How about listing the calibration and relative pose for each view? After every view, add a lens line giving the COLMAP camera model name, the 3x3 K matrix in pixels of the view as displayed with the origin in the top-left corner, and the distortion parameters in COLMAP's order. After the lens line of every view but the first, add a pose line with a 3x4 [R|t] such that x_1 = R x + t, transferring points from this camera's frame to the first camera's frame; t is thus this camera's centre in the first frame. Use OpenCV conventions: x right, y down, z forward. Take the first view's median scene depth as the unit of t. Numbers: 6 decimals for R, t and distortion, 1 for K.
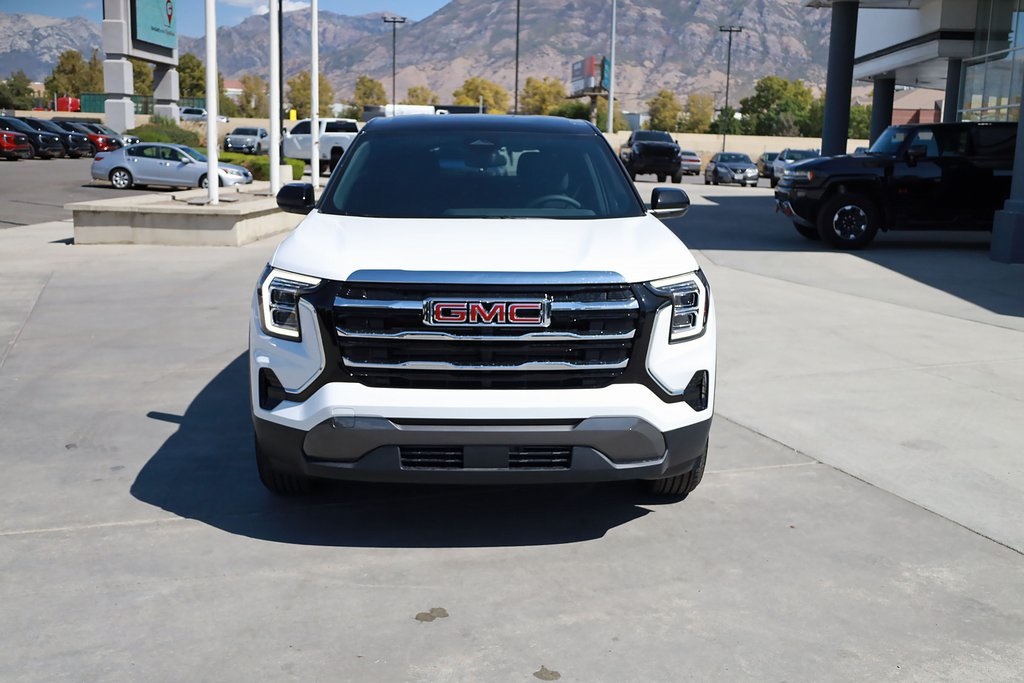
lens RADIAL K [[1073.0, 0, 507.3], [0, 1073.0, 335.0], [0, 0, 1]] dist [0.012881, 0.002881]
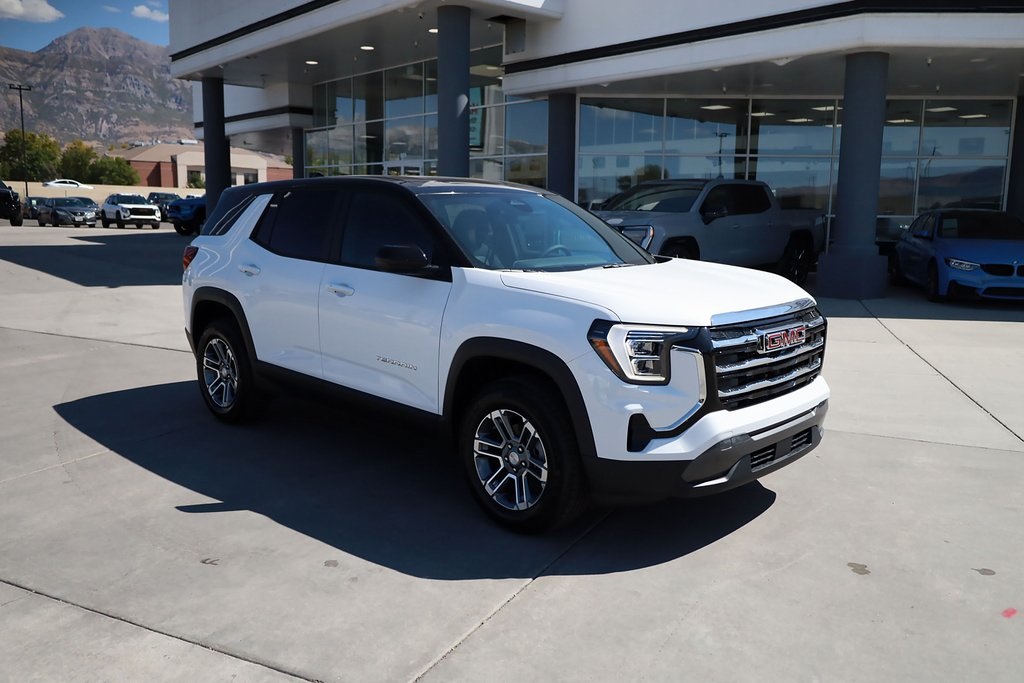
lens RADIAL K [[838.8, 0, 512.0], [0, 838.8, 341.5], [0, 0, 1]] dist [-0.012869, 0.007583]
pose [[0.716476, -0.123876, 0.686525, -0.860664], [0.120485, 0.991293, 0.053126, -0.099281], [-0.687128, 0.044653, 0.725163, 0.444107]]
